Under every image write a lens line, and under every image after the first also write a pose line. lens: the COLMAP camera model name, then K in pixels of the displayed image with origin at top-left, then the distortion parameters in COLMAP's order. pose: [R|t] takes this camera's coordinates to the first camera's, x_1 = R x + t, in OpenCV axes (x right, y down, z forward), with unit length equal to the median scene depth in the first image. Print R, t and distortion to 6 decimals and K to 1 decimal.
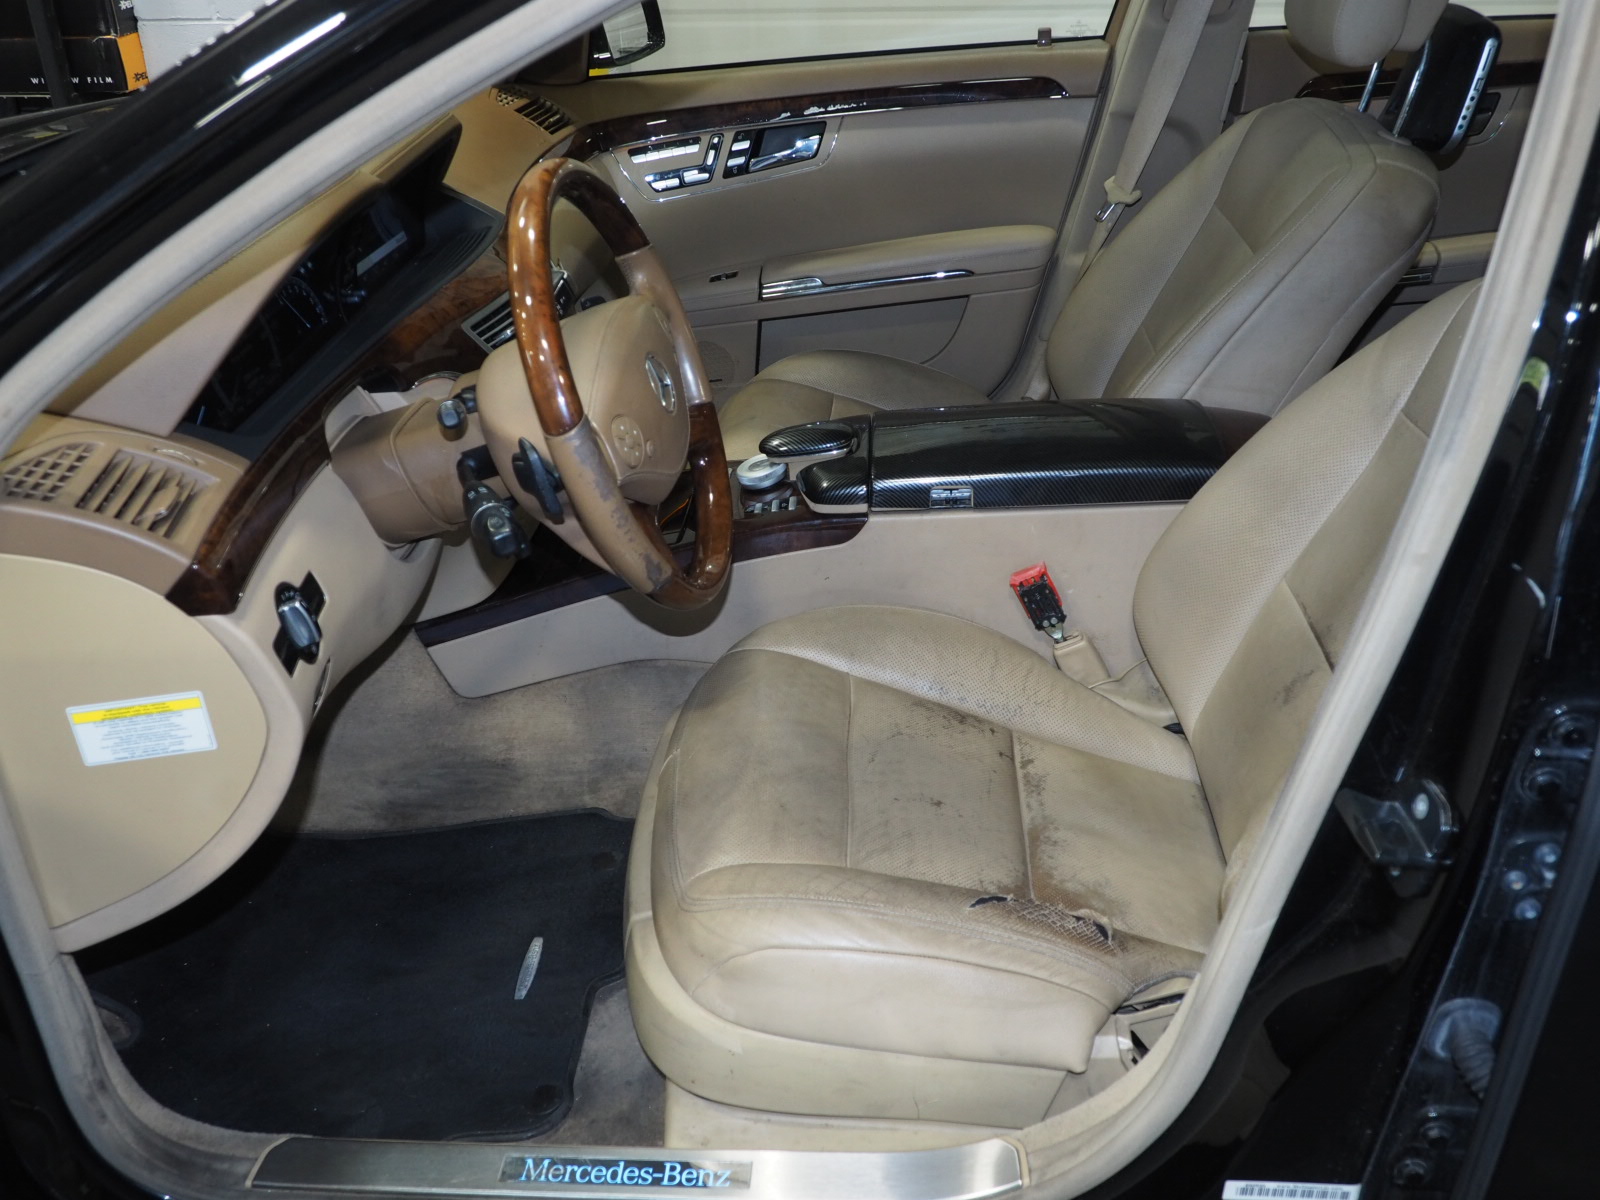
lens RADIAL K [[1518.9, 0, 800.0], [0, 1518.9, 600.0], [0, 0, 1]] dist [-0.003519, 0.013963]
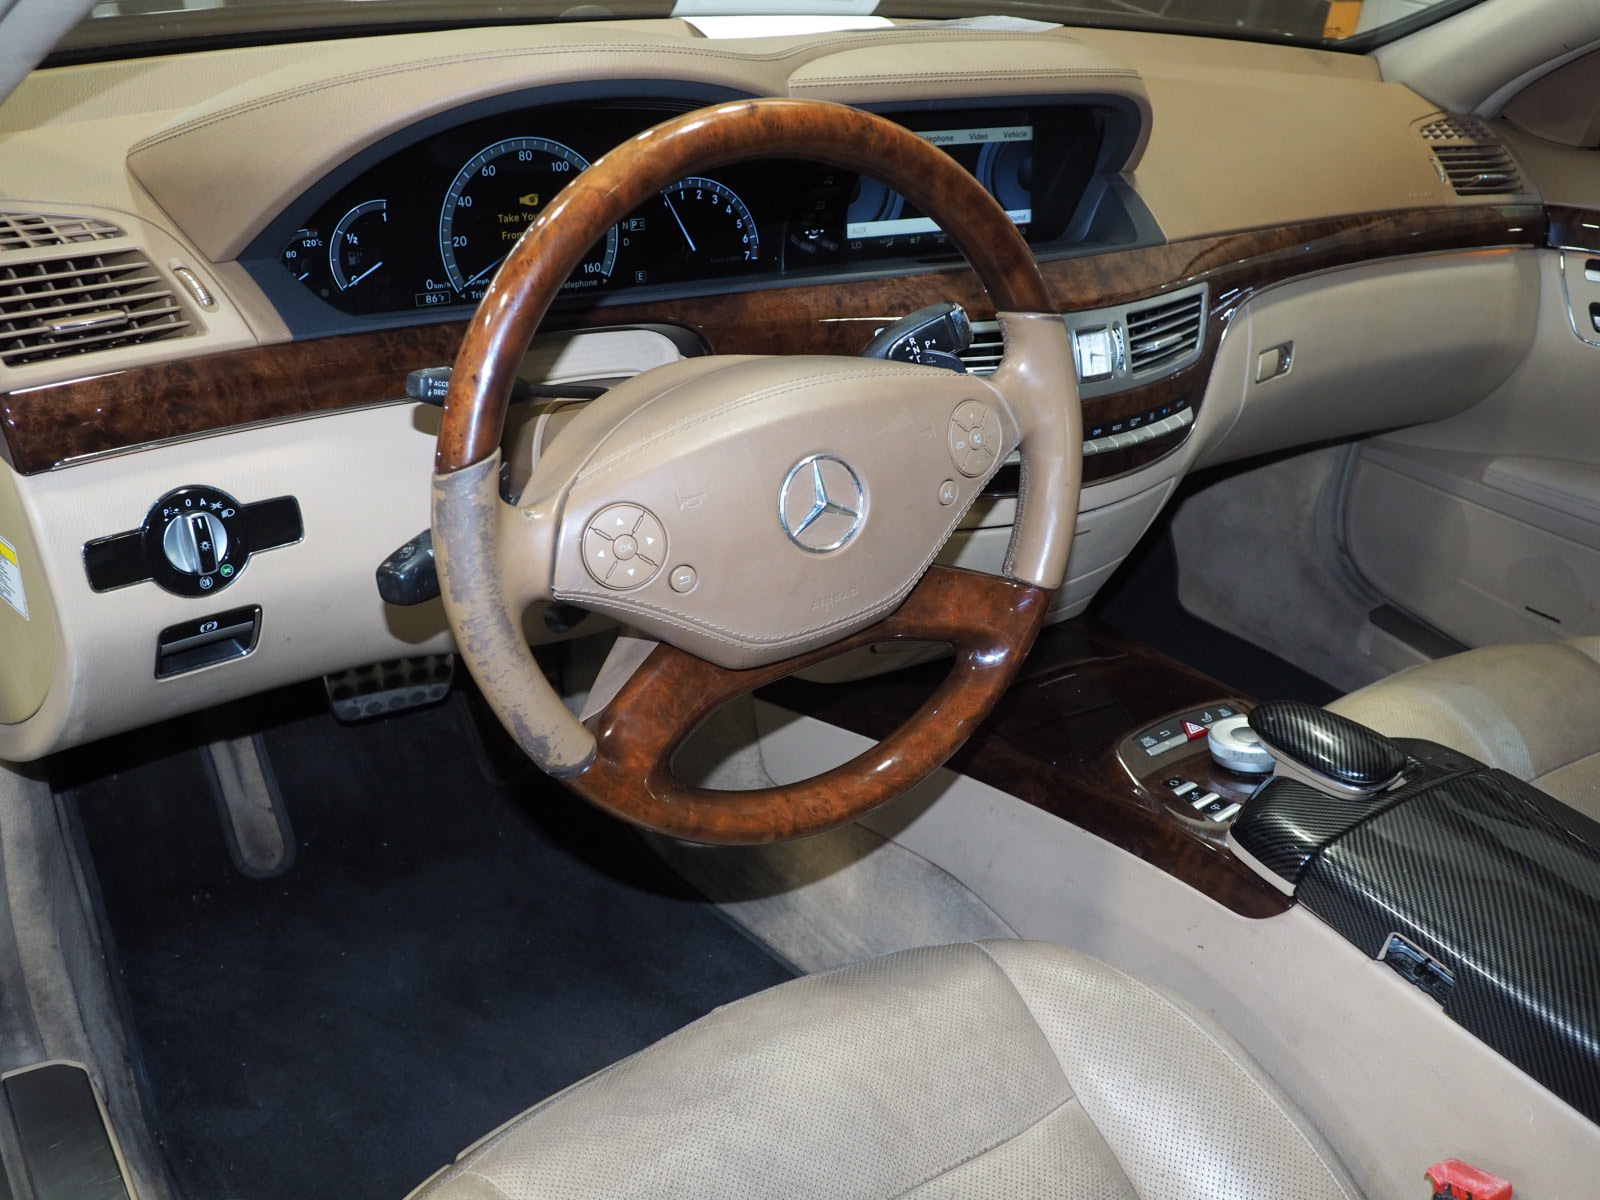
lens RADIAL K [[1518.9, 0, 800.0], [0, 1518.9, 600.0], [0, 0, 1]] dist [-0.003519, 0.013963]
pose [[0.604051, 0.484028, -0.633119, 0.242445], [-0.486682, 0.853133, 0.187895, -0.171727], [0.631081, 0.194629, 0.750903, 0.419384]]
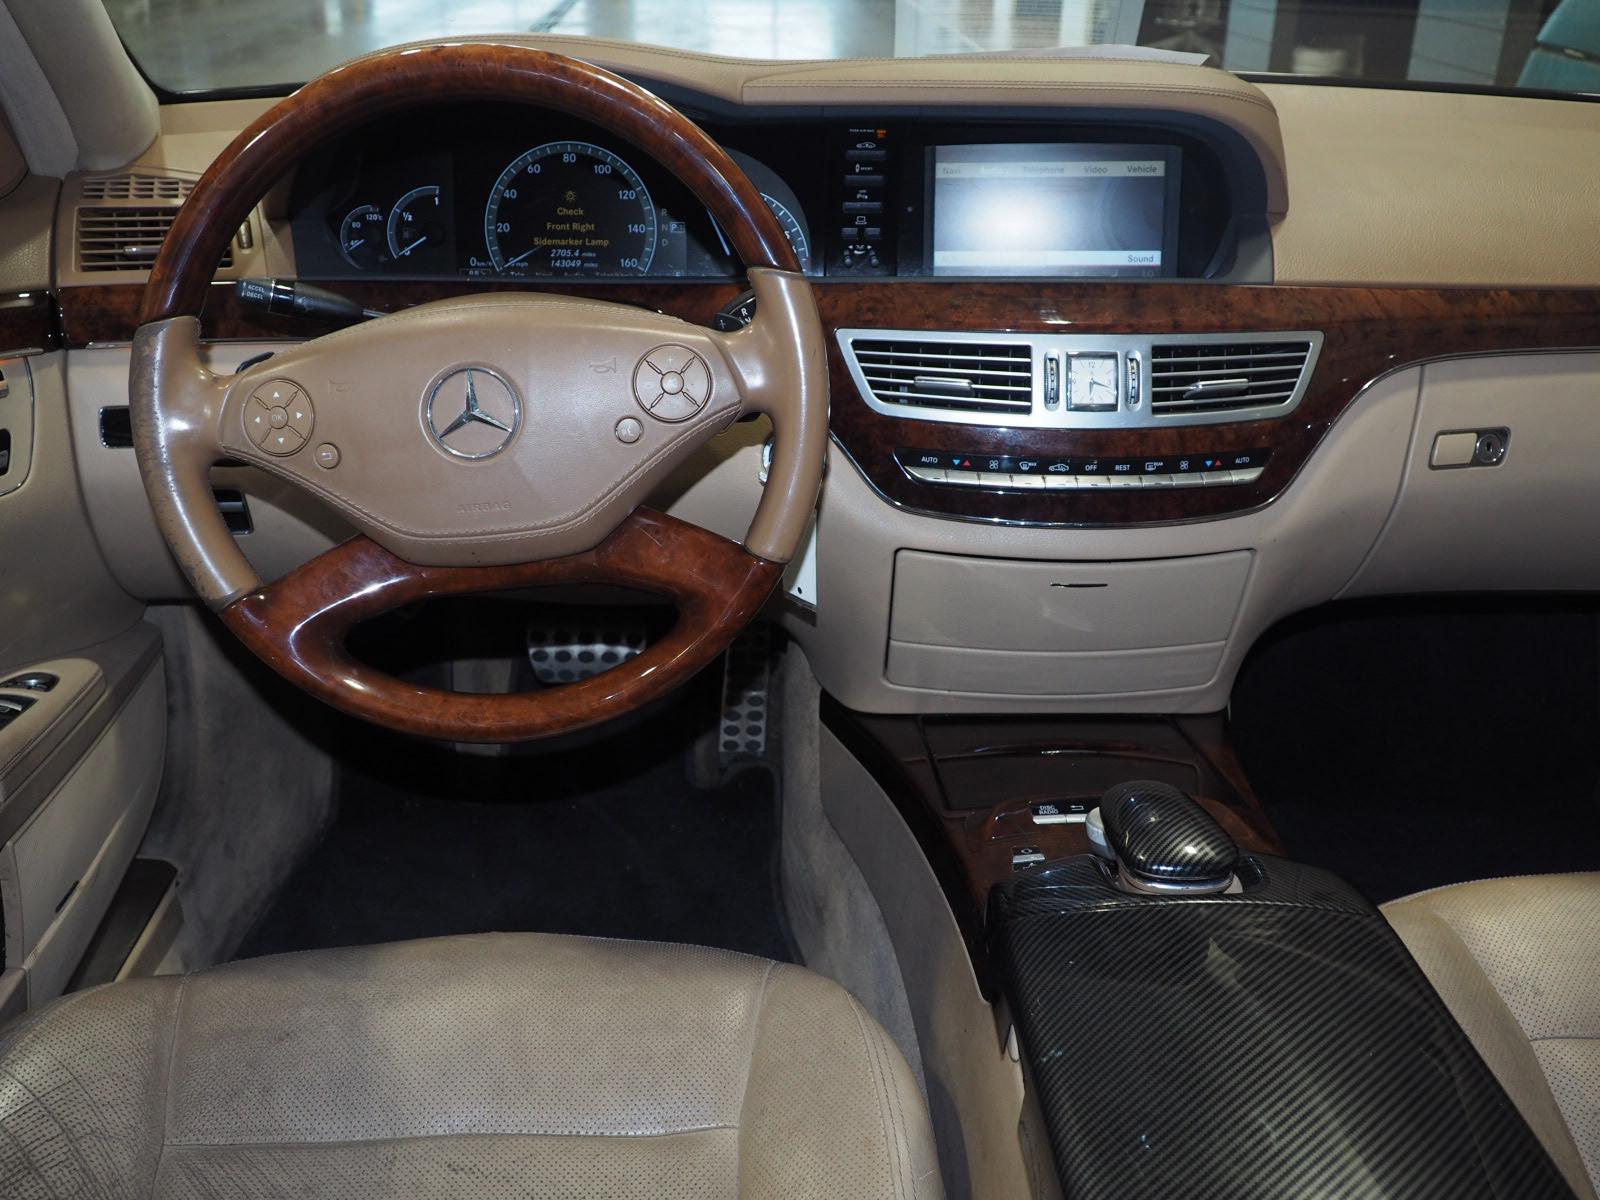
lens RADIAL K [[1518.9, 0, 800.0], [0, 1518.9, 600.0], [0, 0, 1]] dist [-0.003519, 0.013963]
pose [[0.093179, 0.459992, -0.883021, 0.460624], [-0.488686, 0.793832, 0.361963, -0.327988], [0.867469, 0.397793, 0.298760, 0.813527]]
